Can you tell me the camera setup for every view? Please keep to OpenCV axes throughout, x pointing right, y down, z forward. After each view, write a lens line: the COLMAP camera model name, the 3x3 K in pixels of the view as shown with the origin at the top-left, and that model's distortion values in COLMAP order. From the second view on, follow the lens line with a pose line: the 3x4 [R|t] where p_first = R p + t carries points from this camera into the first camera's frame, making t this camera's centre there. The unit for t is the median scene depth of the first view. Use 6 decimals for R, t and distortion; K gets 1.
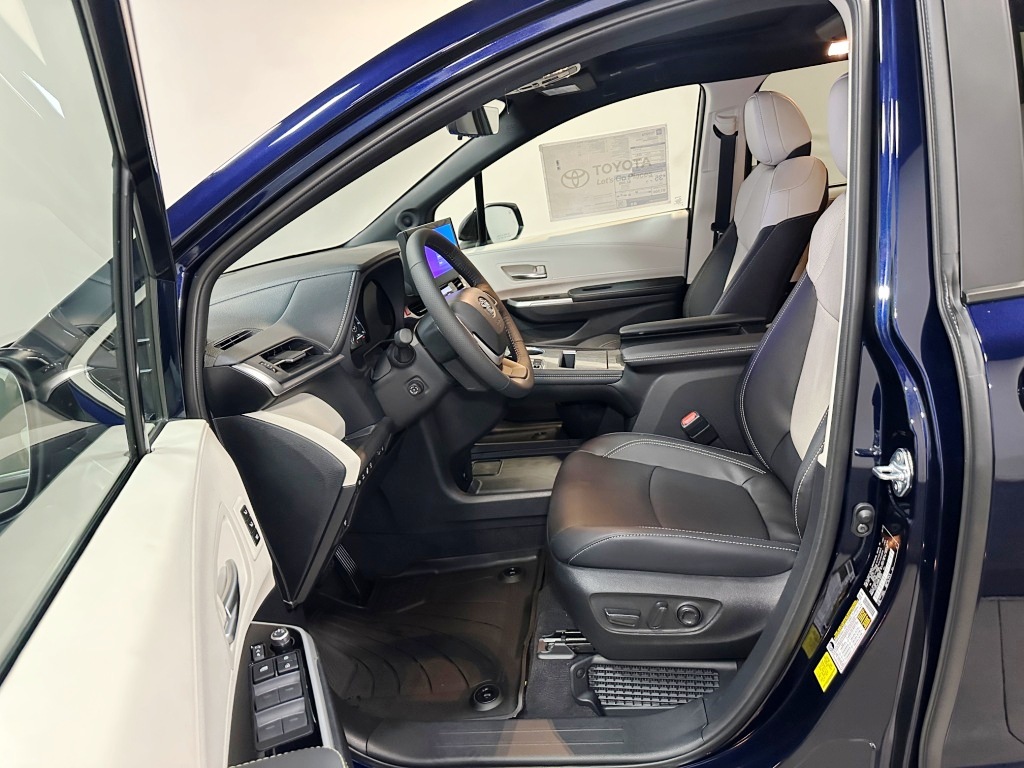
lens RADIAL K [[697.7, 0, 512.0], [0, 697.7, 384.0], [0, 0, 1]] dist [0.046113, -0.074753]
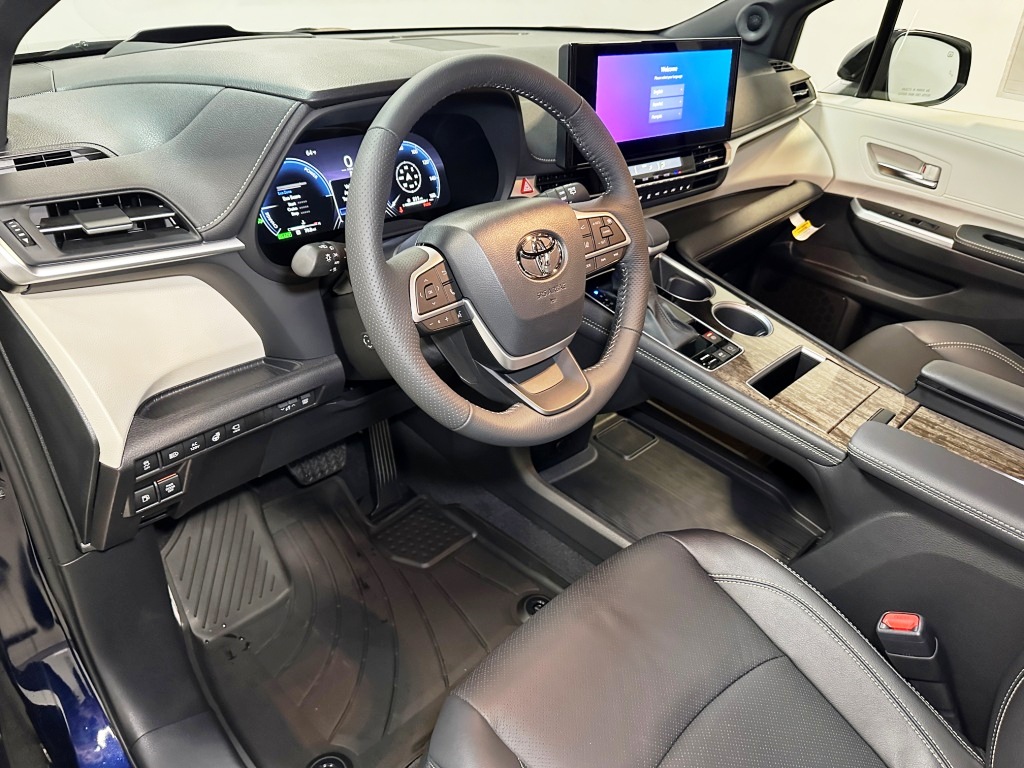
lens RADIAL K [[697.7, 0, 512.0], [0, 697.7, 384.0], [0, 0, 1]] dist [0.046113, -0.074753]
pose [[0.760236, 0.495297, -0.420383, 0.110125], [-0.346872, 0.856610, 0.381967, -0.116578], [0.549292, -0.144566, 0.823031, 0.308965]]
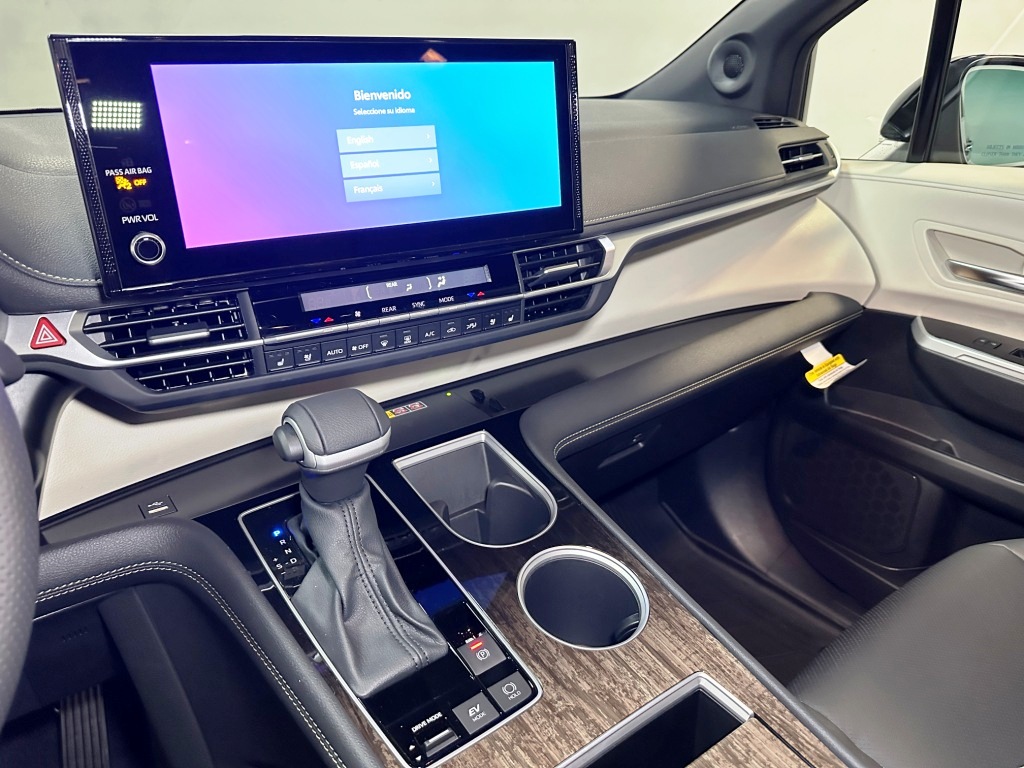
lens RADIAL K [[697.7, 0, 512.0], [0, 697.7, 384.0], [0, 0, 1]] dist [0.046113, -0.074753]
pose [[0.665001, 0.420726, -0.617061, 0.102318], [-0.291230, 0.906902, 0.304489, -0.145300], [0.687720, -0.022779, 0.725618, 0.588355]]
